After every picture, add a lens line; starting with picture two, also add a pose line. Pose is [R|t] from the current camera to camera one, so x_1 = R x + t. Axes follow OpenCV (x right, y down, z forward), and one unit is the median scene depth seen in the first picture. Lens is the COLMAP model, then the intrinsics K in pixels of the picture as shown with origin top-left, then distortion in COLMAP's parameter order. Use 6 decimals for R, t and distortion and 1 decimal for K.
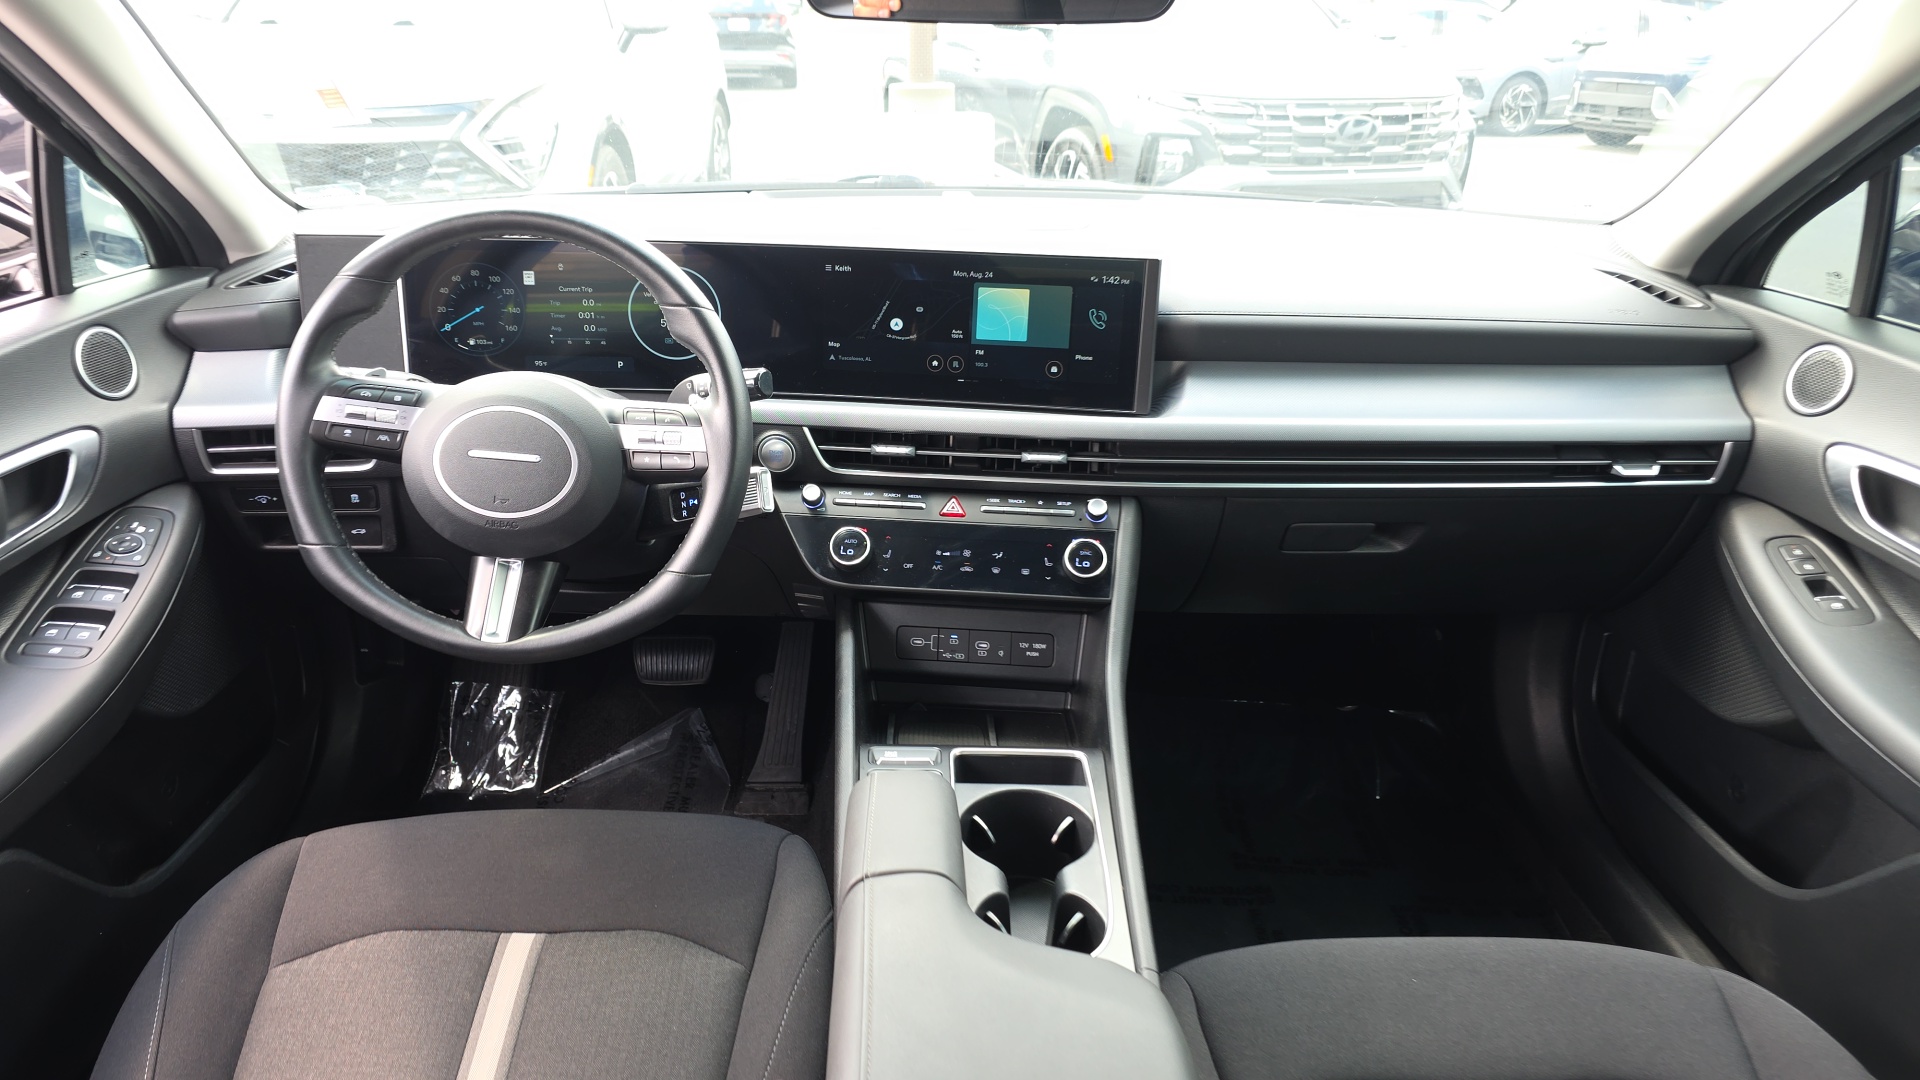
lens RADIAL K [[1299.2, 0, 936.9], [0, 1299.2, 534.4], [0, 0, 1]] dist [0.069220, -0.065814]
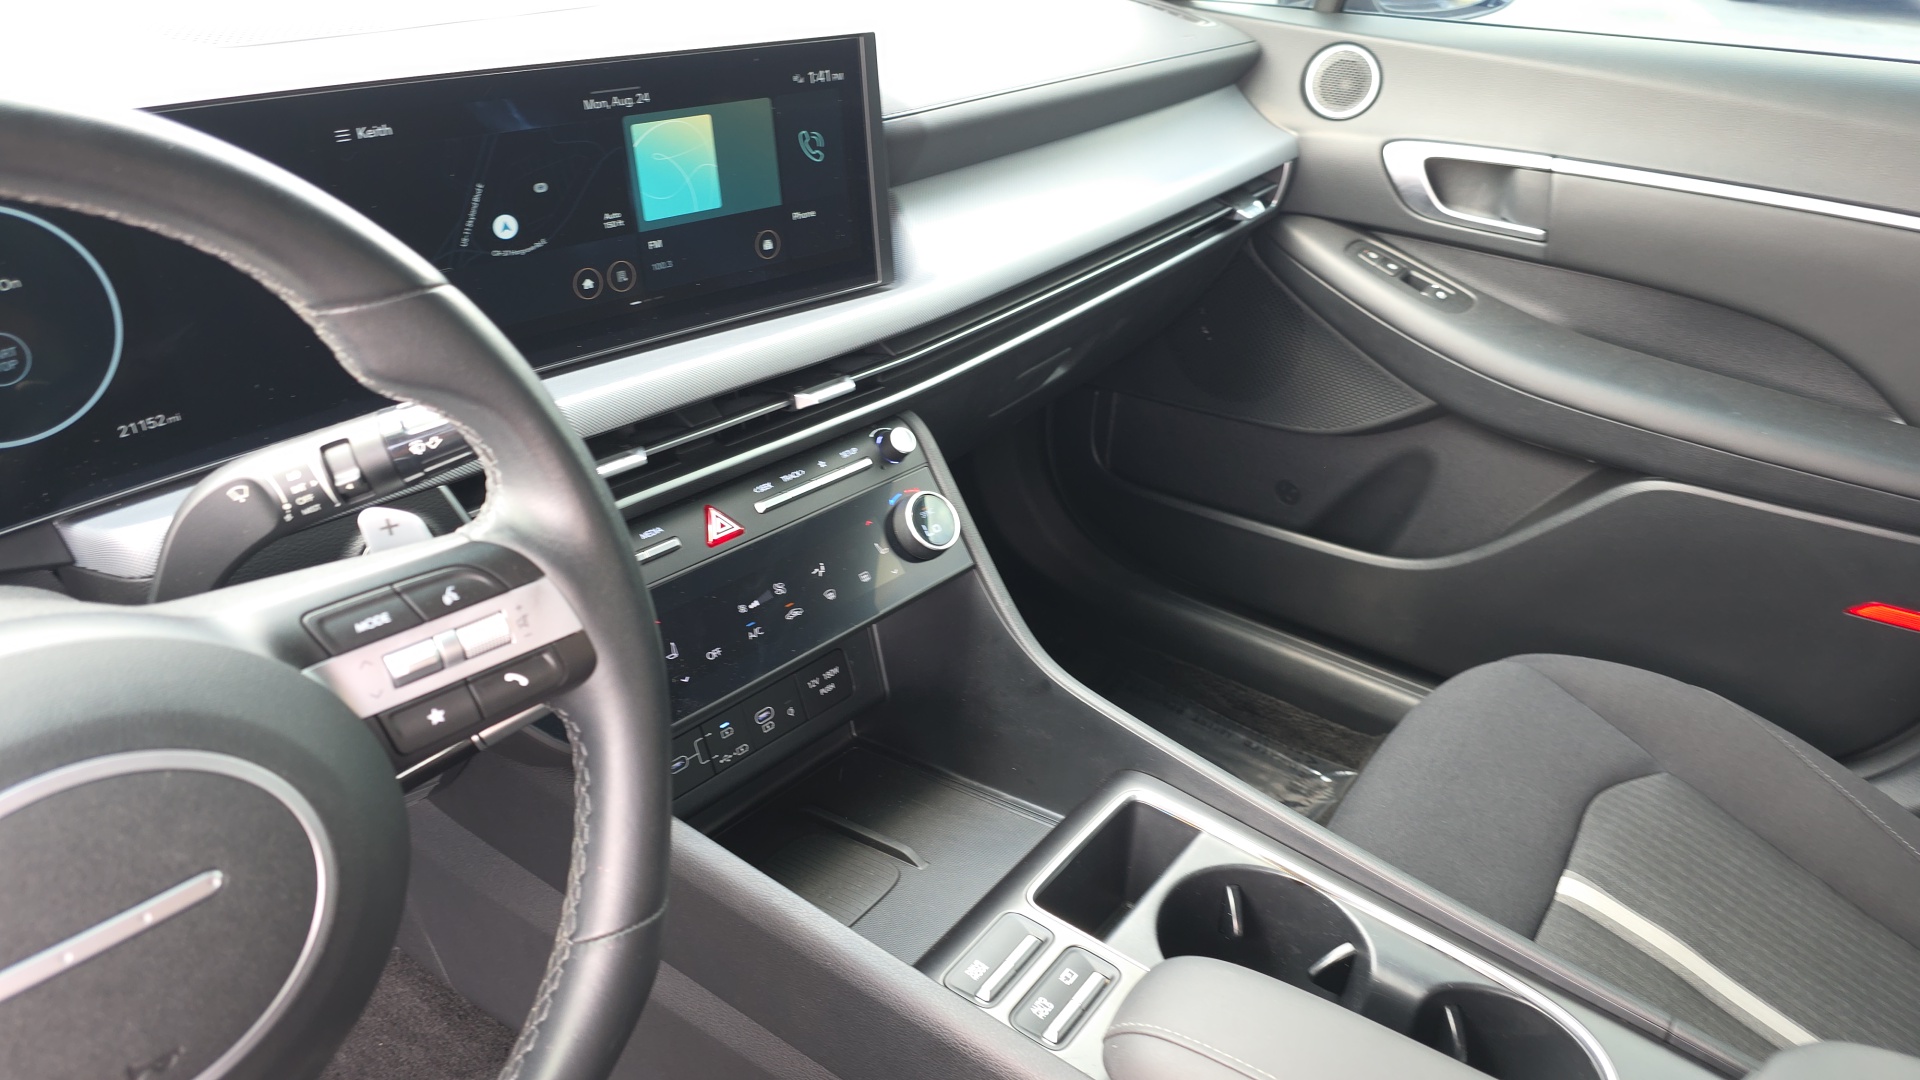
lens RADIAL K [[1301.5, 0, 945.1], [0, 1301.5, 527.7], [0, 0, 1]] dist [0.042305, -0.046054]
pose [[0.607292, -0.379465, 0.697999, -0.326743], [0.268550, 0.924895, 0.269165, -0.147097], [-0.747714, 0.023986, 0.663587, 0.553663]]
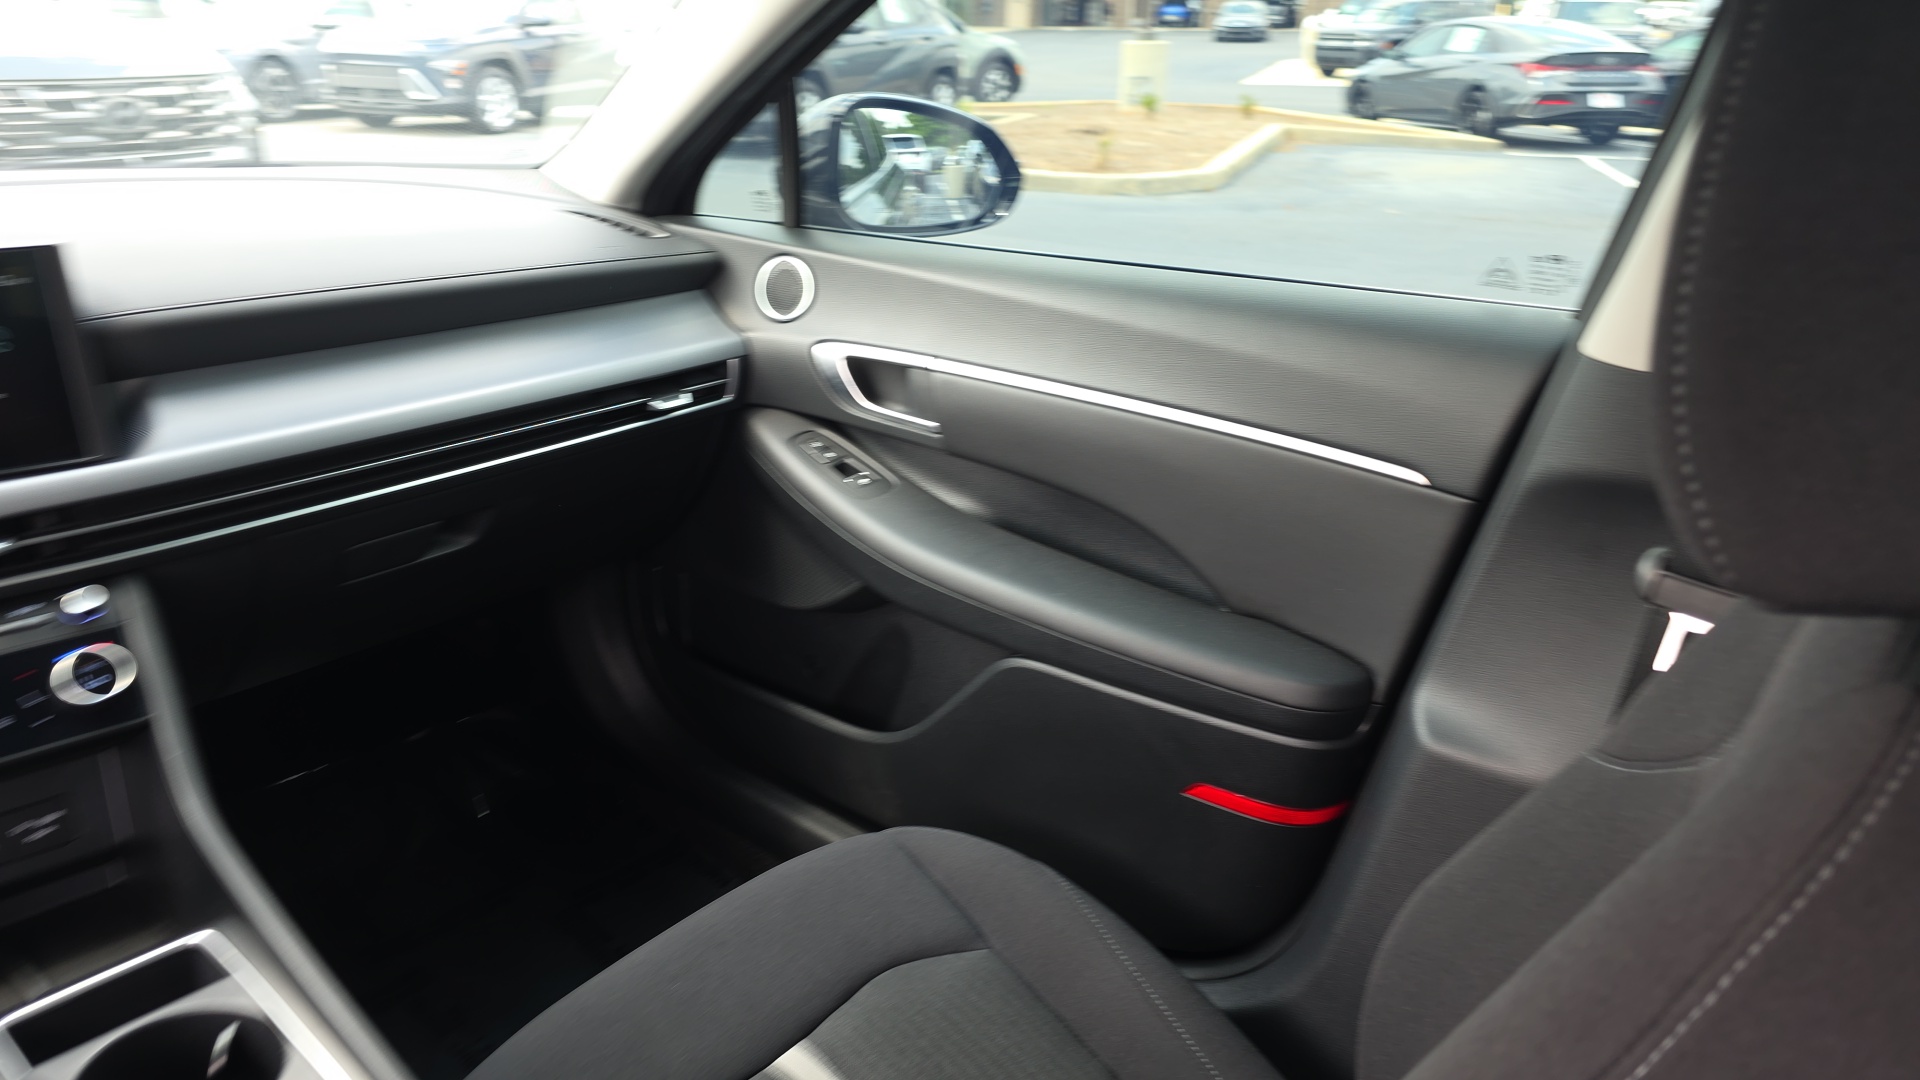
lens RADIAL K [[1299.2, 0, 936.9], [0, 1299.2, 534.4], [0, 0, 1]] dist [0.069220, -0.065814]
pose [[0.660735, -0.270408, 0.700221, -0.059051], [0.264728, 0.956863, 0.119718, -0.017217], [-0.702388, 0.106266, 0.703817, 0.167503]]
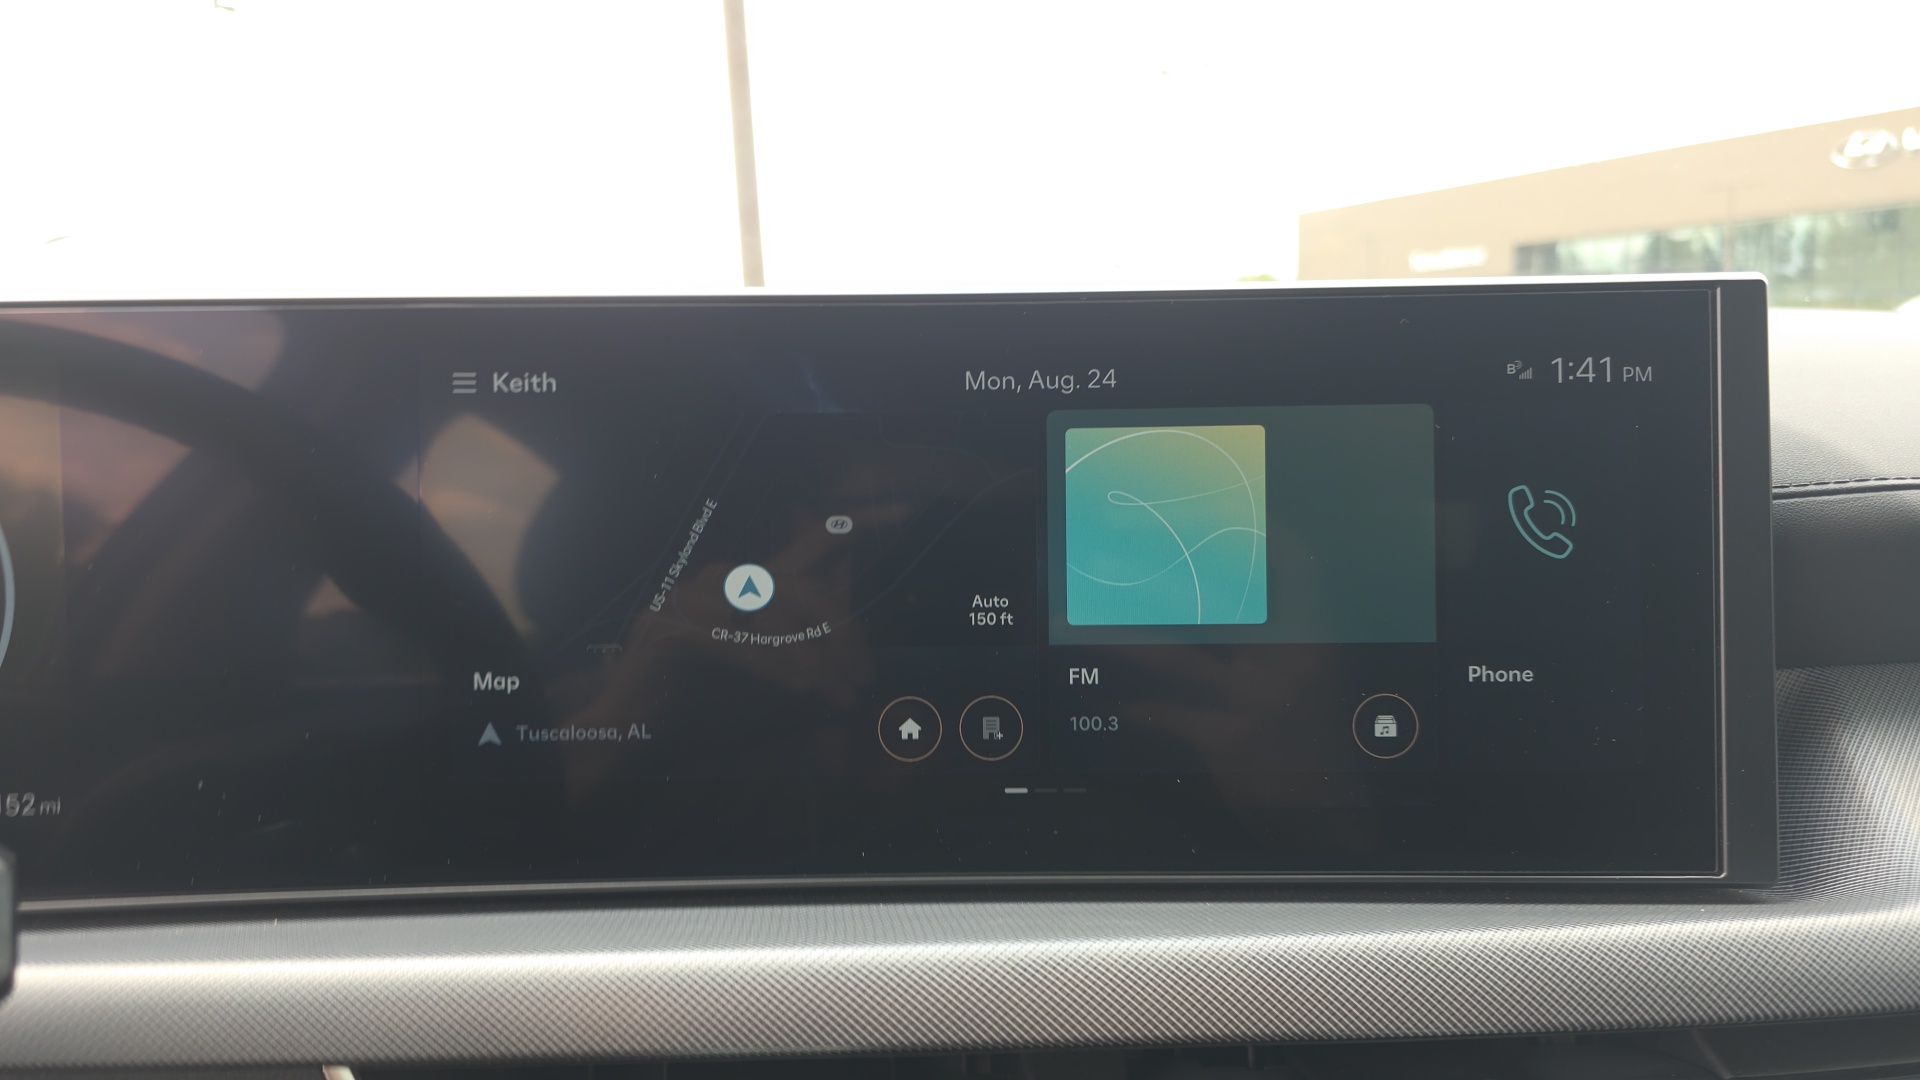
lens RADIAL K [[1256.5, 0, 957.5], [0, 1256.5, 545.7], [0, 0, 1]] dist [0.064643, -0.052312]
pose [[0.991345, -0.051121, 0.120922, -0.020230], [0.077901, 0.970451, -0.228379, -0.112041], [-0.105674, 0.235822, 0.966034, 0.768597]]
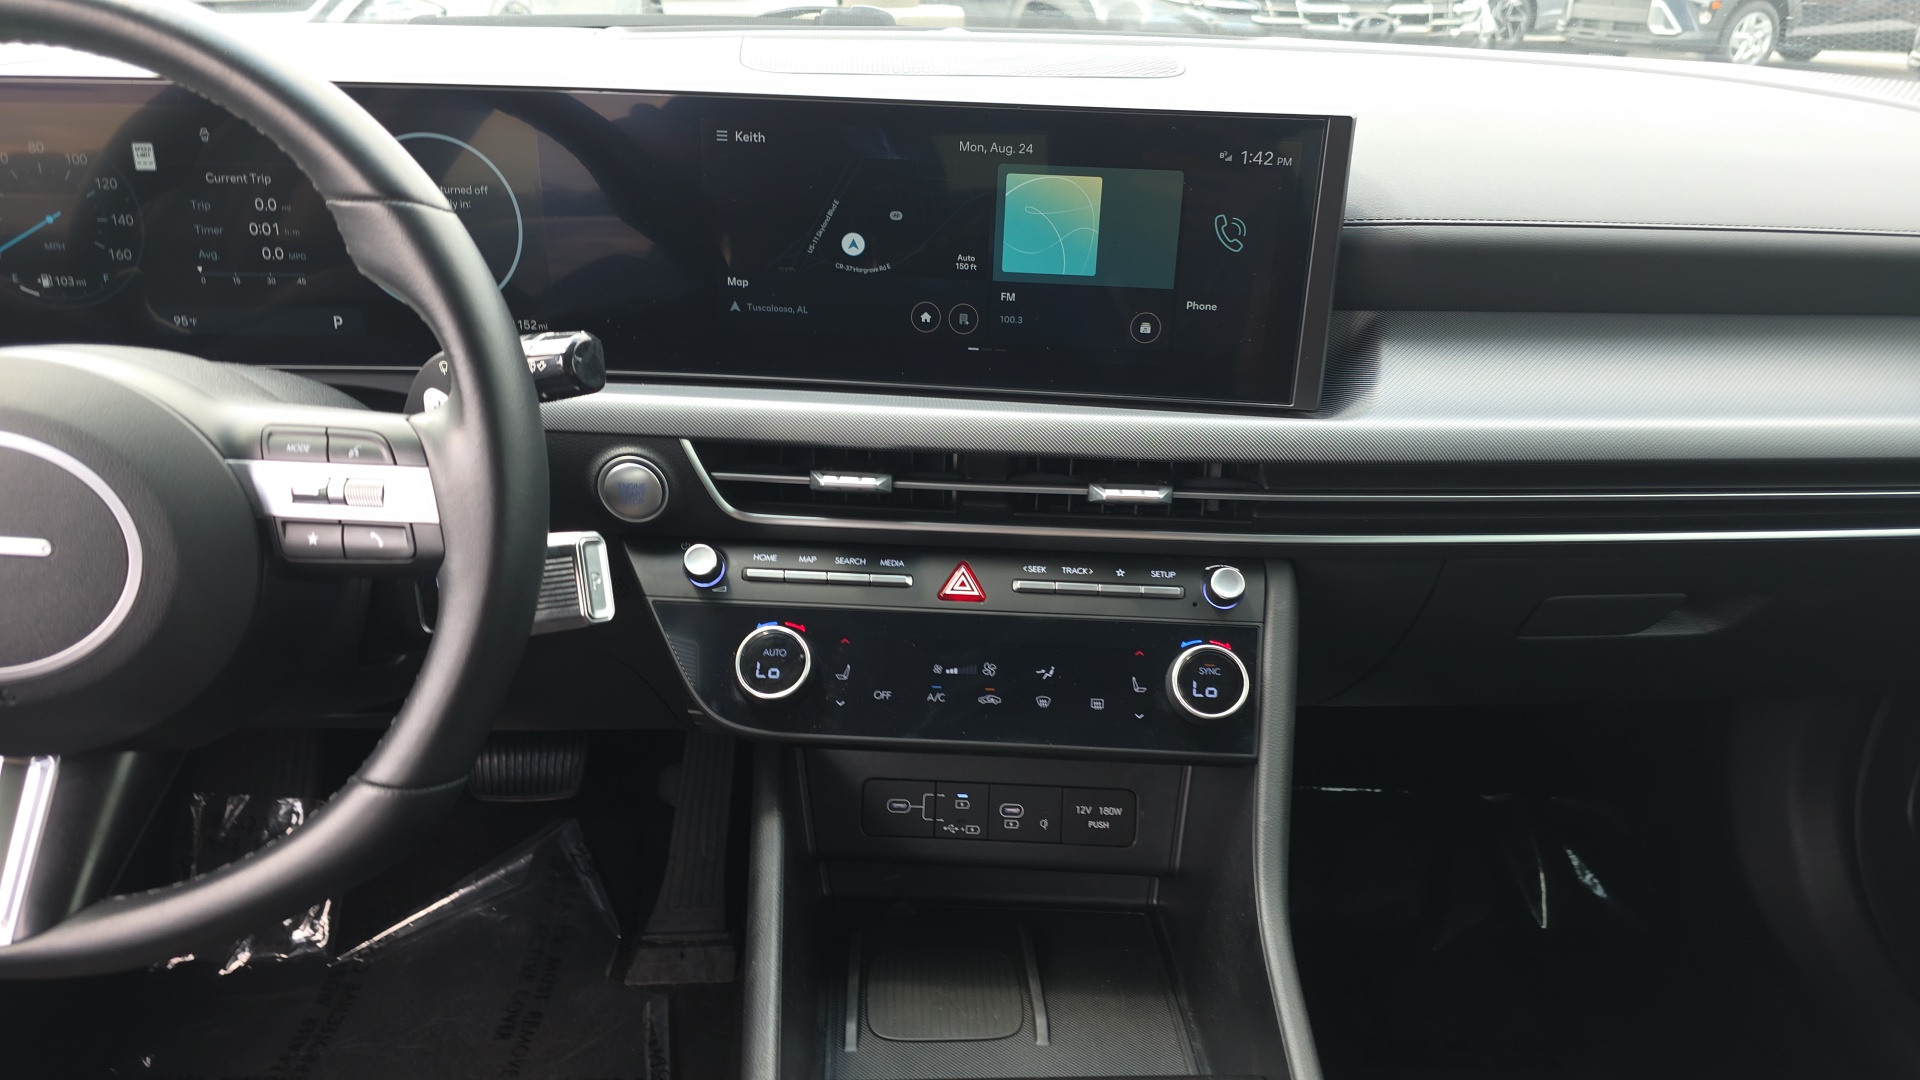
lens RADIAL K [[1312.7, 0, 956.8], [0, 1312.7, 583.2], [0, 0, 1]] dist [0.064002, -0.072675]
pose [[0.998955, -0.014568, 0.043316, -0.013990], [0.010992, 0.996599, 0.081672, -0.066952], [-0.044358, -0.081110, 0.995718, 0.450219]]
